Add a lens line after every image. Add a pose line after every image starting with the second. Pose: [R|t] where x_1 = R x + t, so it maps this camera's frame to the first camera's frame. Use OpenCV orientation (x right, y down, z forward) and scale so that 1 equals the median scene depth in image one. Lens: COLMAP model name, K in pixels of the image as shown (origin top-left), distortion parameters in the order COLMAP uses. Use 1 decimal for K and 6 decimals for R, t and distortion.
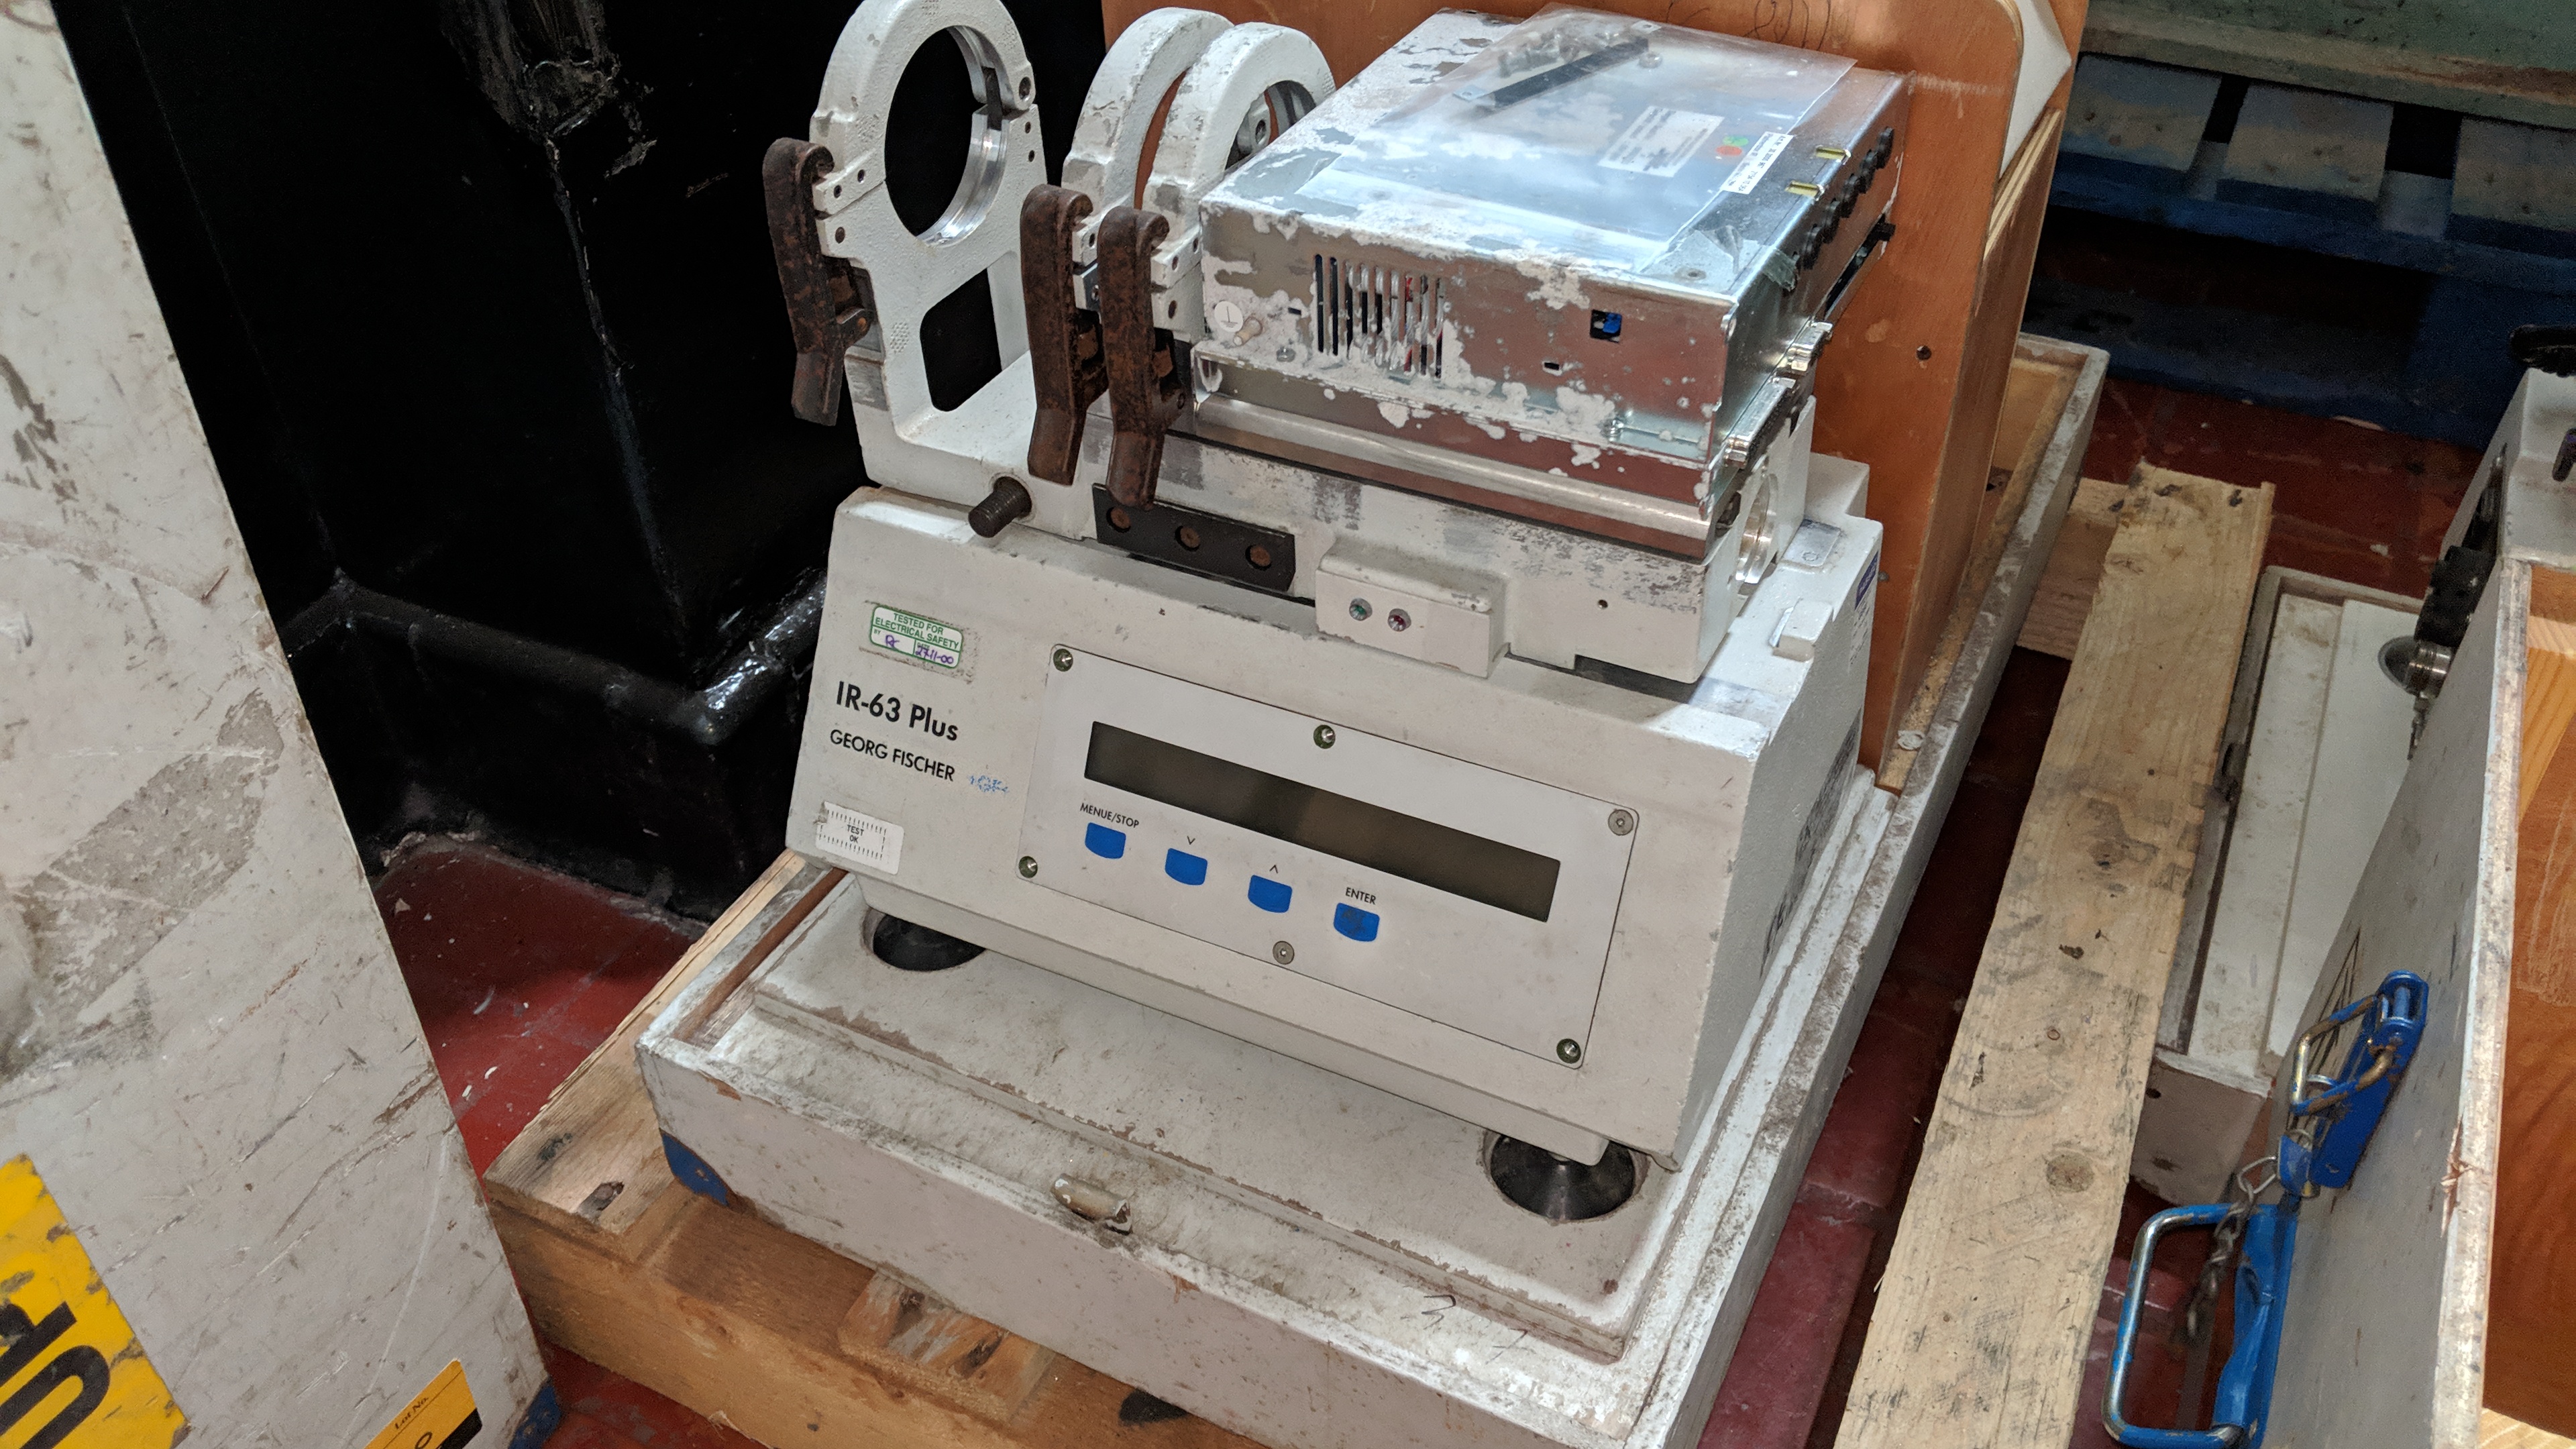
lens RADIAL K [[2054.2, 0, 1249.4], [0, 2054.2, 725.3], [0, 0, 1]] dist [0.005025, 0.001768]
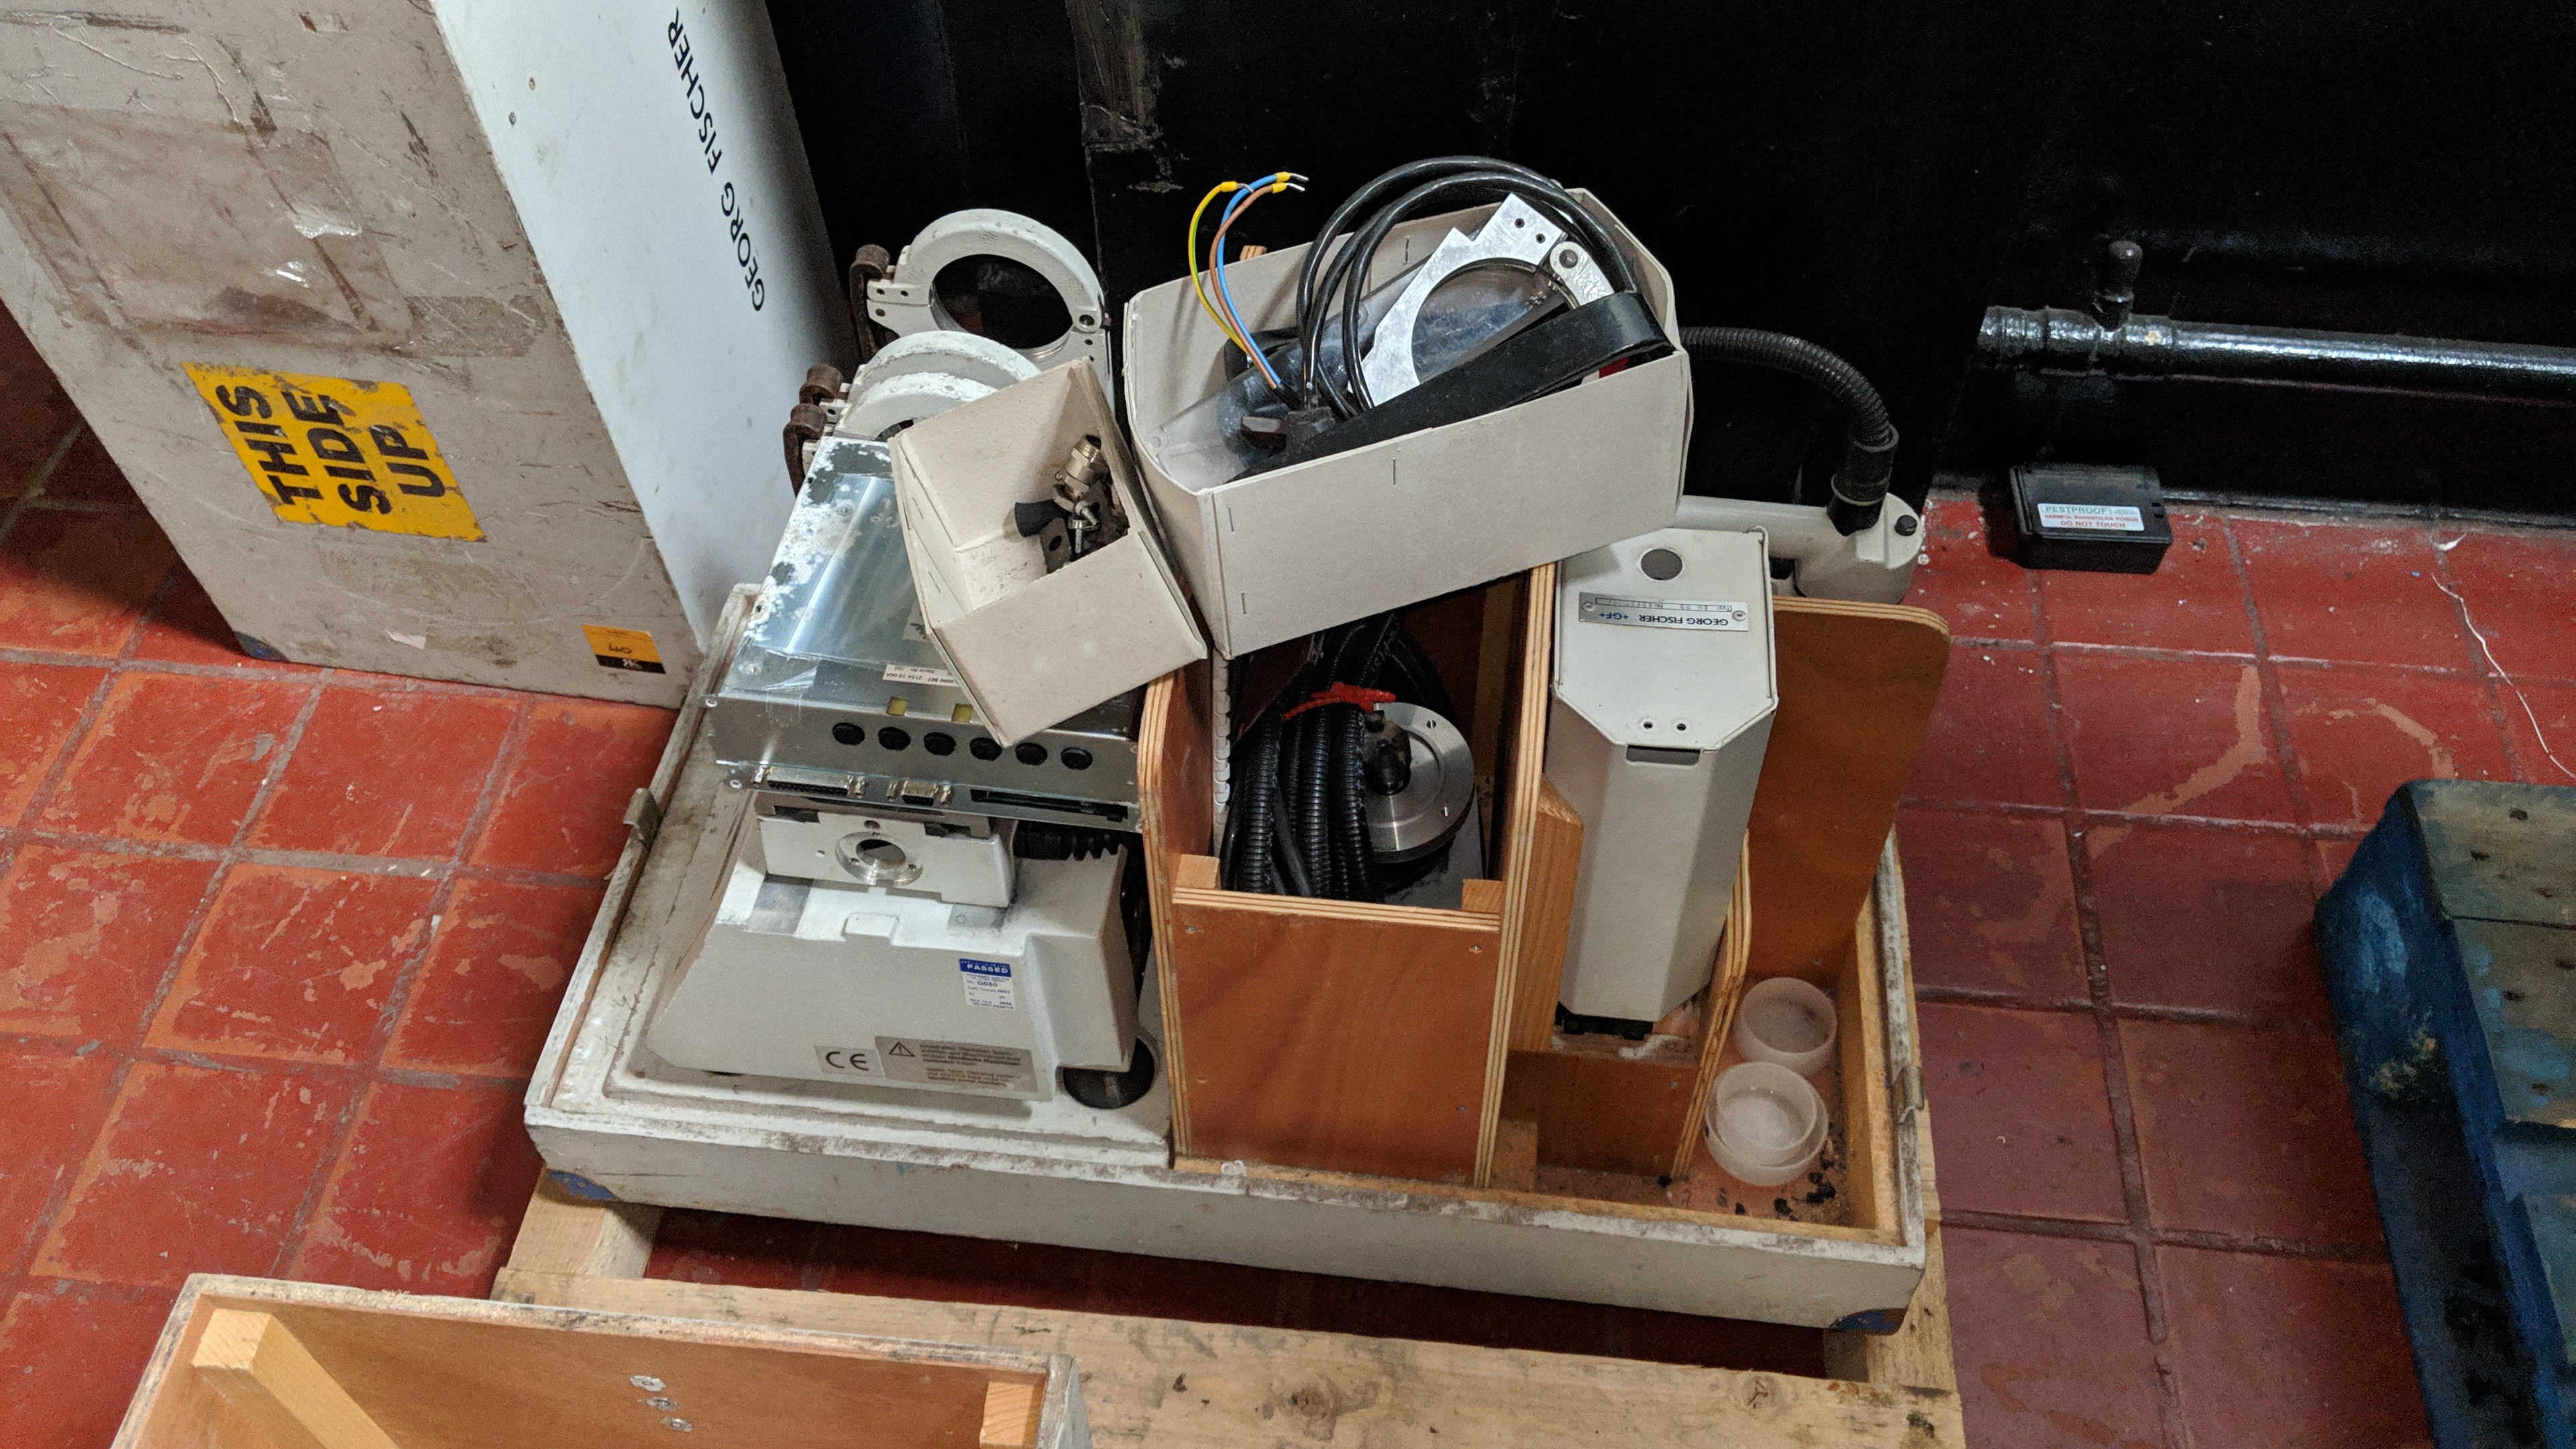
lens RADIAL K [[2075.4, 0, 1288.0], [0, 2075.4, 724.5], [0, 0, 1]] dist [0.045749, -0.102151]
pose [[0.364095, 0.738994, -0.566854, 0.841510], [-0.606532, 0.650012, 0.457825, -0.755162], [0.706791, 0.177124, 0.684889, 0.128746]]
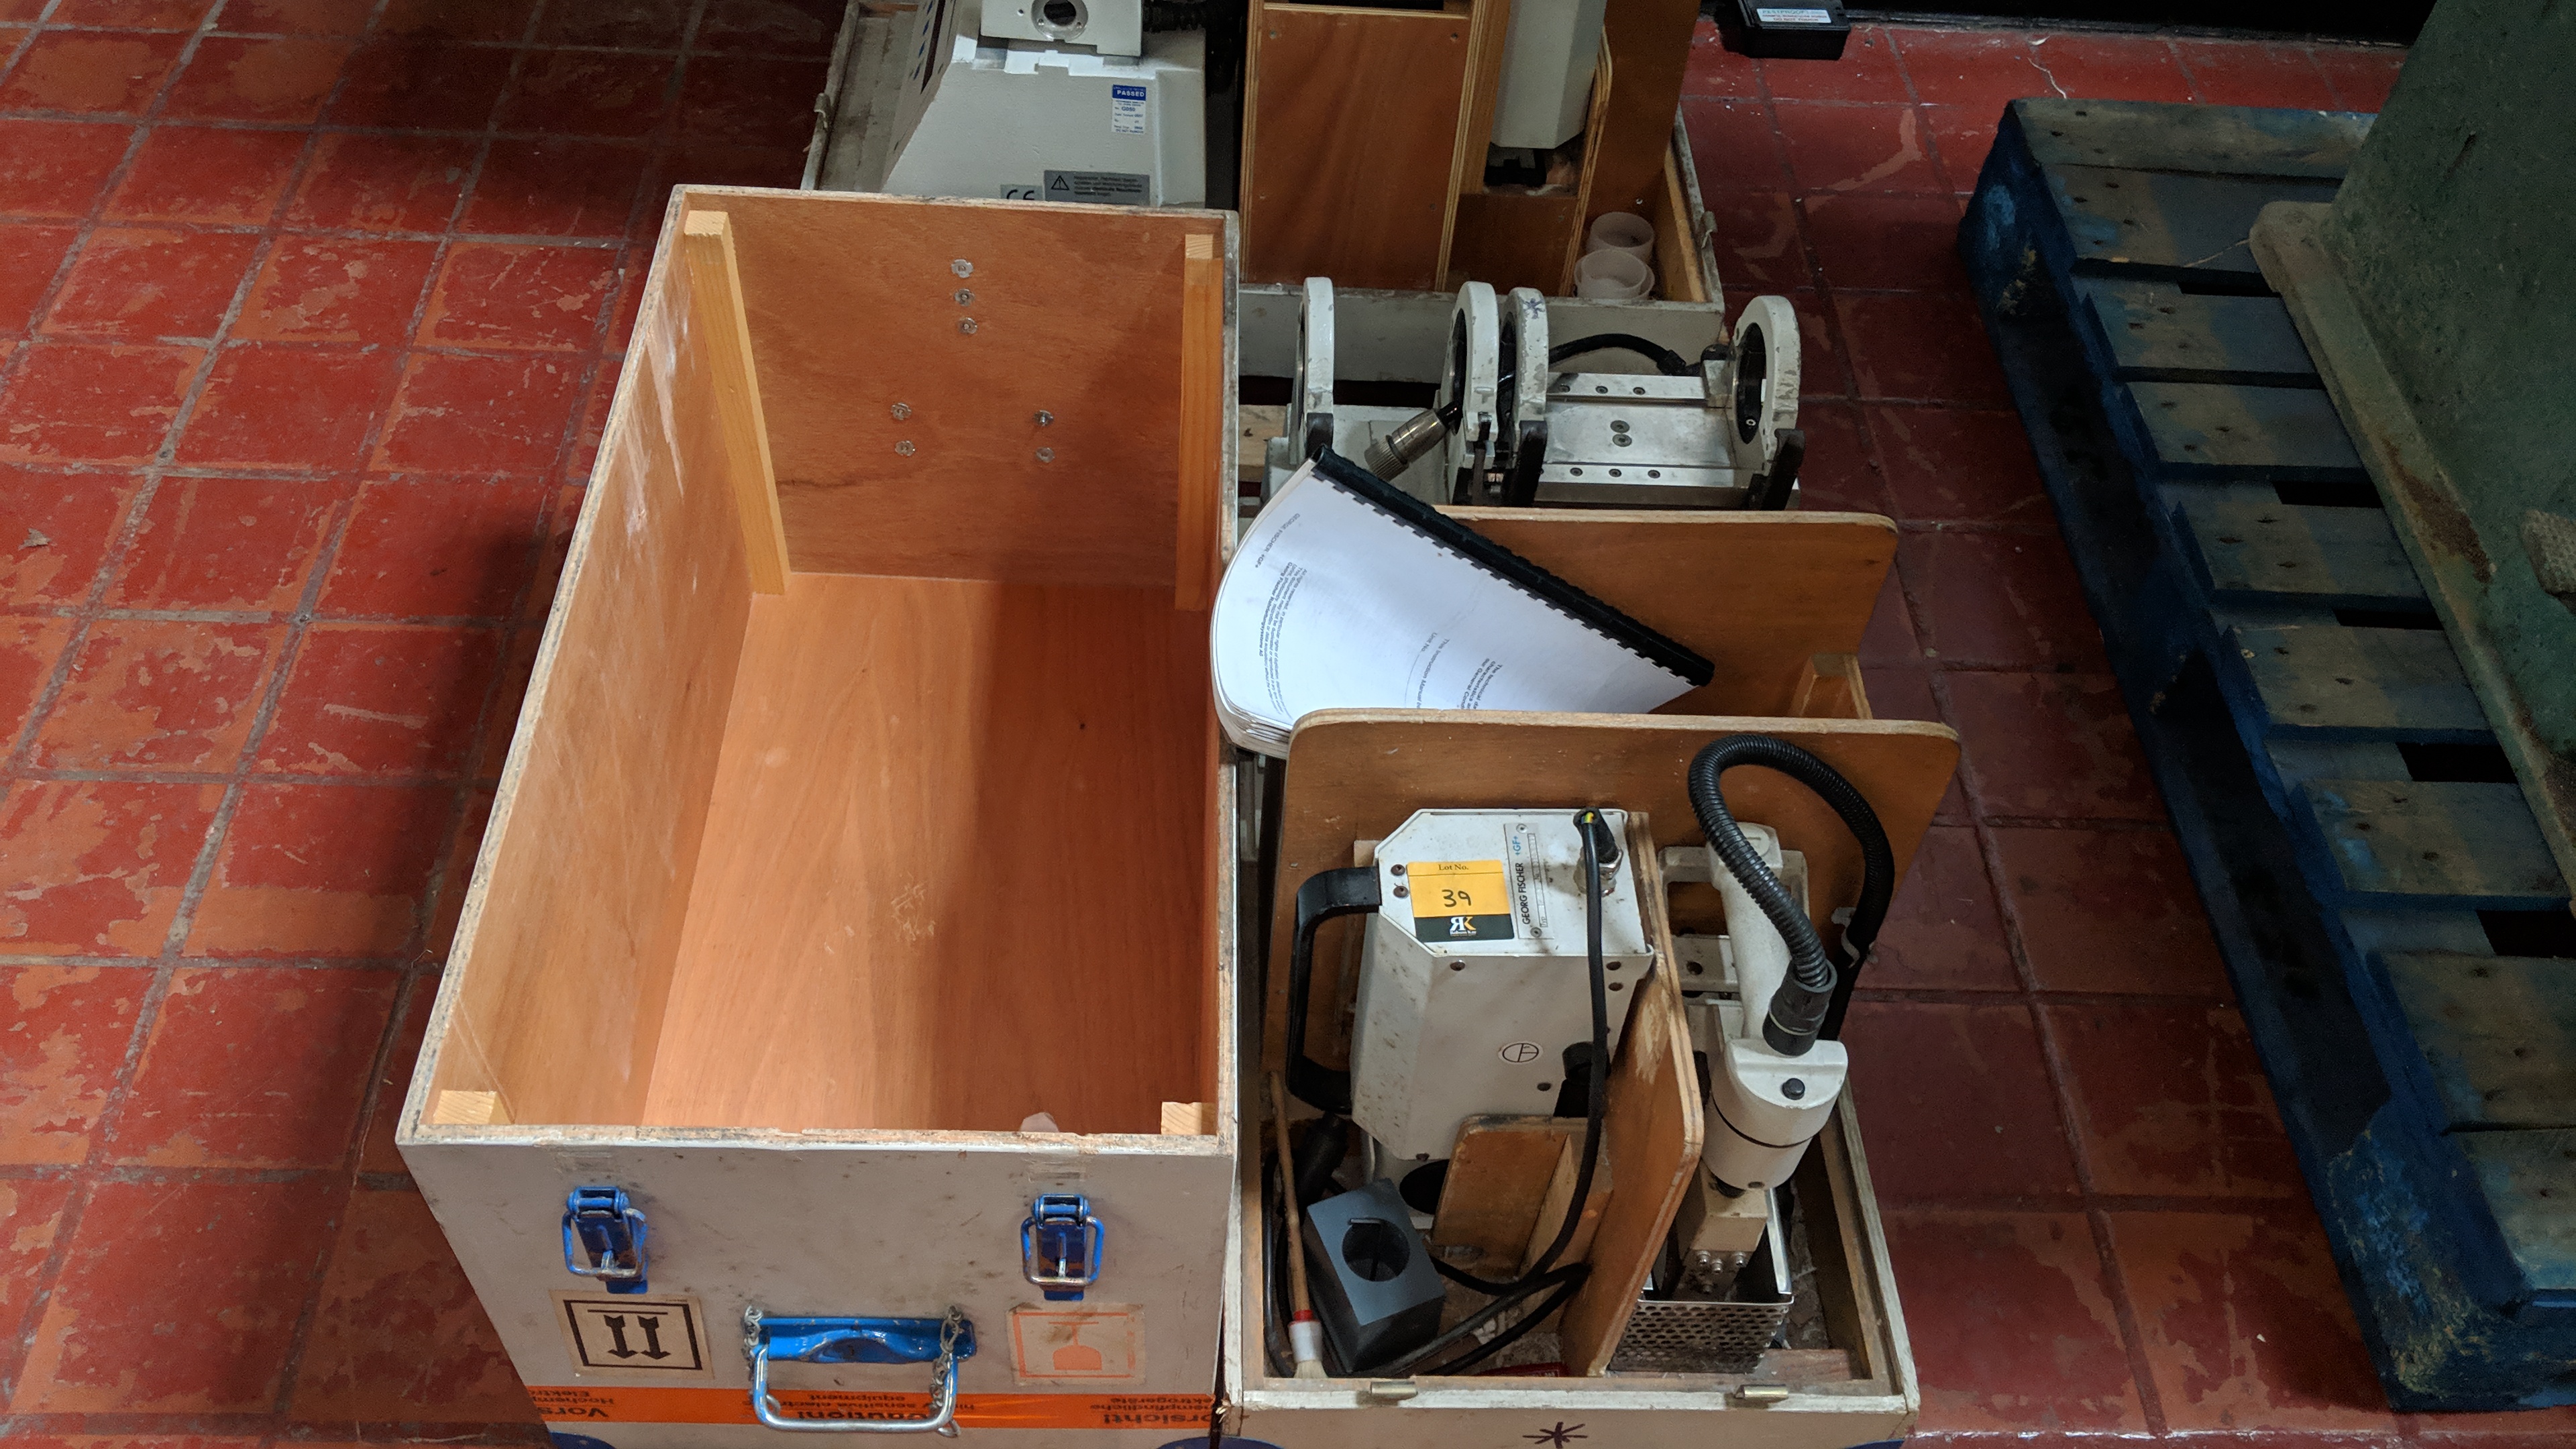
lens RADIAL K [[2021.1, 0, 1288.0], [0, 2021.1, 724.5], [0, 0, 1]] dist [0.043573, -0.090870]
pose [[0.470431, 0.717642, -0.513503, 1.543331], [-0.627839, 0.681111, 0.376704, -0.413819], [0.620091, 0.145184, 0.770979, -0.332301]]
